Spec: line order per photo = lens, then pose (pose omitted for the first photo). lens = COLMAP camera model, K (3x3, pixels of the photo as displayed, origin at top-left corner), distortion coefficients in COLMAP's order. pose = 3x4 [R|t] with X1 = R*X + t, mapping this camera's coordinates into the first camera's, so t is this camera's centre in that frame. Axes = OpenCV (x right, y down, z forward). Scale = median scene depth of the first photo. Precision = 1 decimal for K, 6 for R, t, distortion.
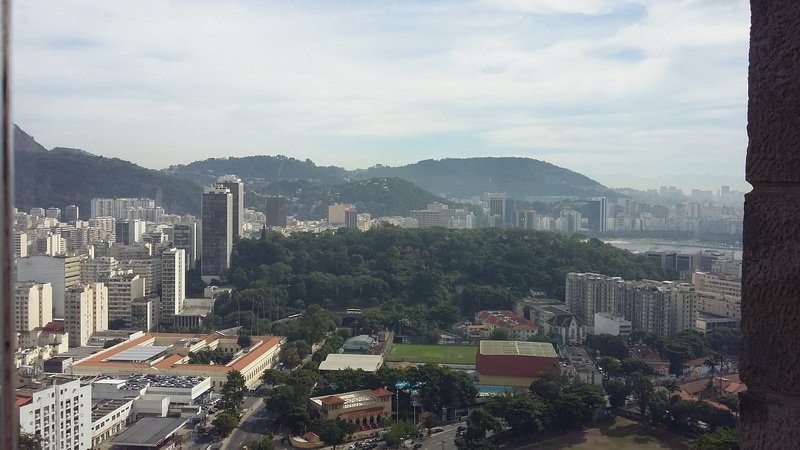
lens RADIAL K [[745.4, 0, 408.7], [0, 745.4, 215.7], [0, 0, 1]] dist [0.101382, -0.194738]
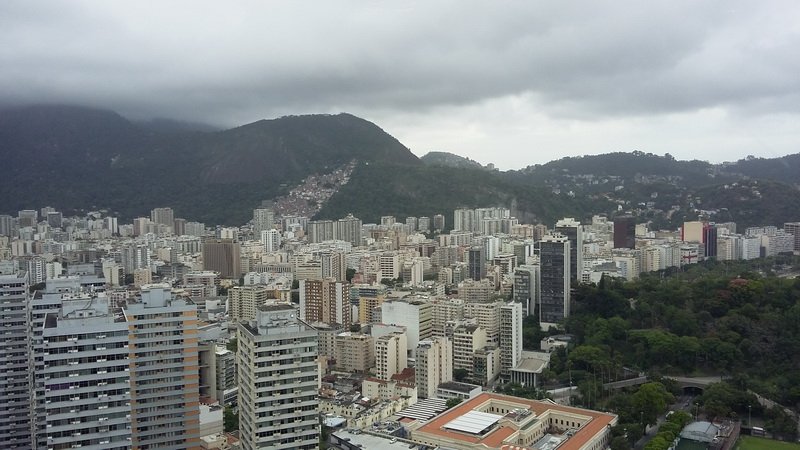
lens RADIAL K [[745.4, 0, 408.7], [0, 745.4, 215.7], [0, 0, 1]] dist [0.101382, -0.194738]
pose [[0.891380, 0.002483, -0.453250, 0.029939], [0.006096, 0.999829, 0.017467, -0.093993], [0.453216, -0.018333, 0.891212, 0.012830]]
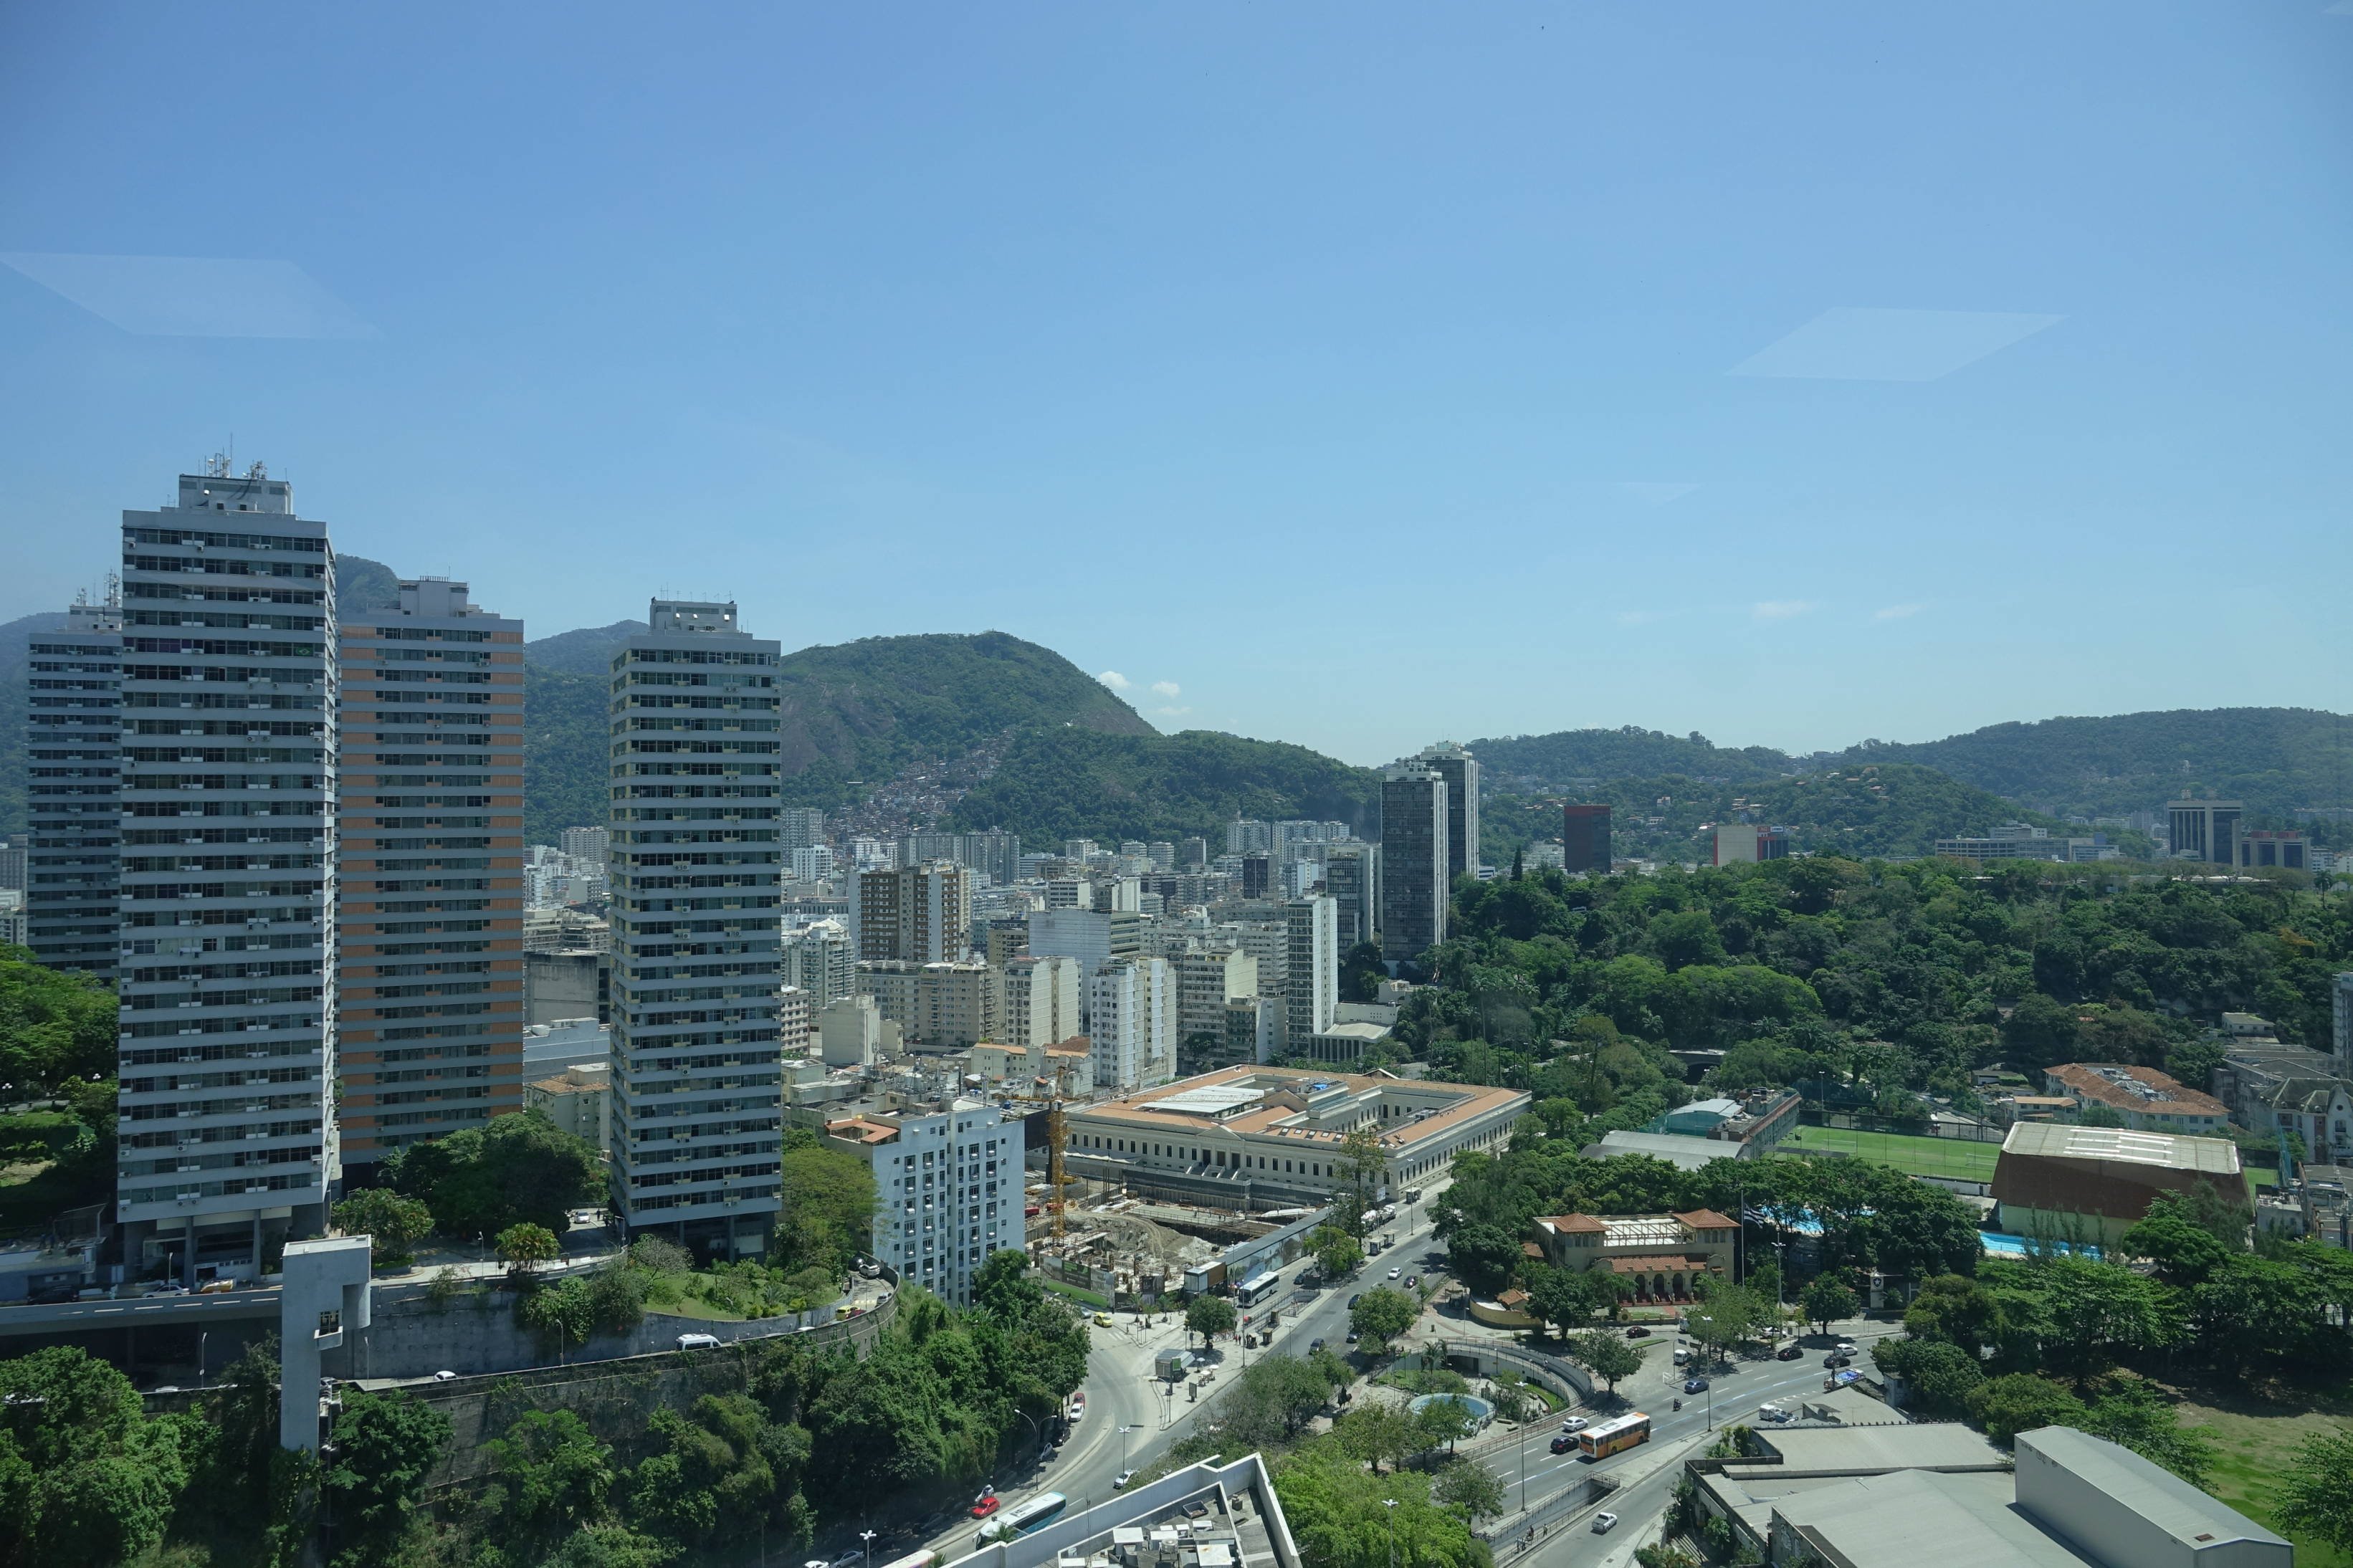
lens RADIAL K [[1642.3, 0, 1176.5], [0, 1642.3, 784.0], [0, 0, 1]] dist [-0.001294, 0.002565]
pose [[0.899579, -0.024175, -0.436089, 0.058840], [0.000939, 0.998572, -0.053419, 0.028717], [0.436758, 0.047645, 0.898316, 0.038770]]
